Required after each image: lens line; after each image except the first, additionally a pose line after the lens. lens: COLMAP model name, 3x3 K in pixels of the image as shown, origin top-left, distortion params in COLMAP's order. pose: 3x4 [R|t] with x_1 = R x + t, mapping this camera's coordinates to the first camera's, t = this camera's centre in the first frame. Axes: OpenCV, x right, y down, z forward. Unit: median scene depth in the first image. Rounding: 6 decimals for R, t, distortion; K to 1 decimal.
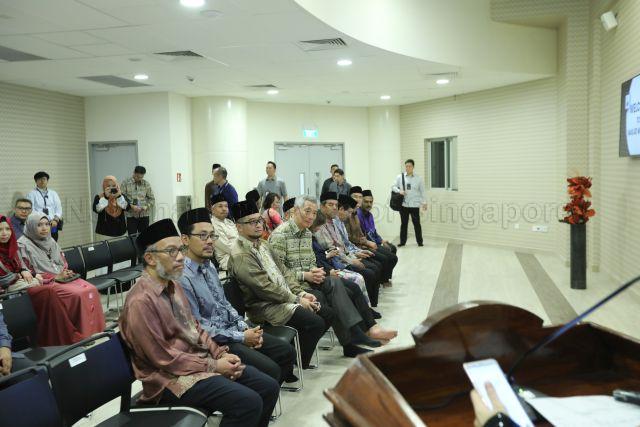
lens RADIAL K [[608.0, 0, 320.0], [0, 608.0, 213.5], [0, 0, 1]] dist [-0.007899, 0.145836]
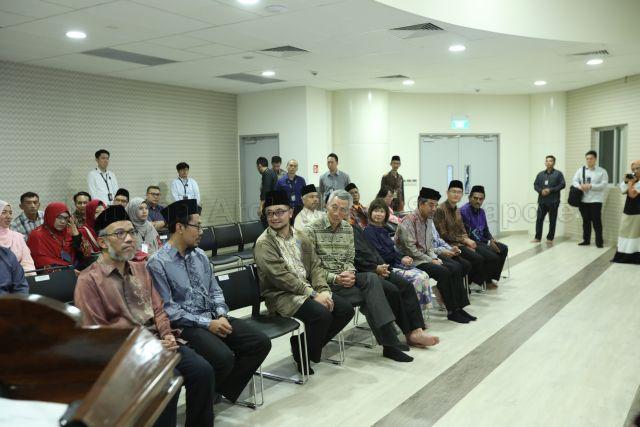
lens RADIAL K [[608.0, 0, 320.0], [0, 608.0, 213.5], [0, 0, 1]] dist [-0.007899, 0.145836]
pose [[0.941296, 0.033796, -0.335887, 0.160404], [-0.029561, 0.999406, 0.017713, -0.002634], [0.336286, -0.006743, 0.941736, 0.036956]]
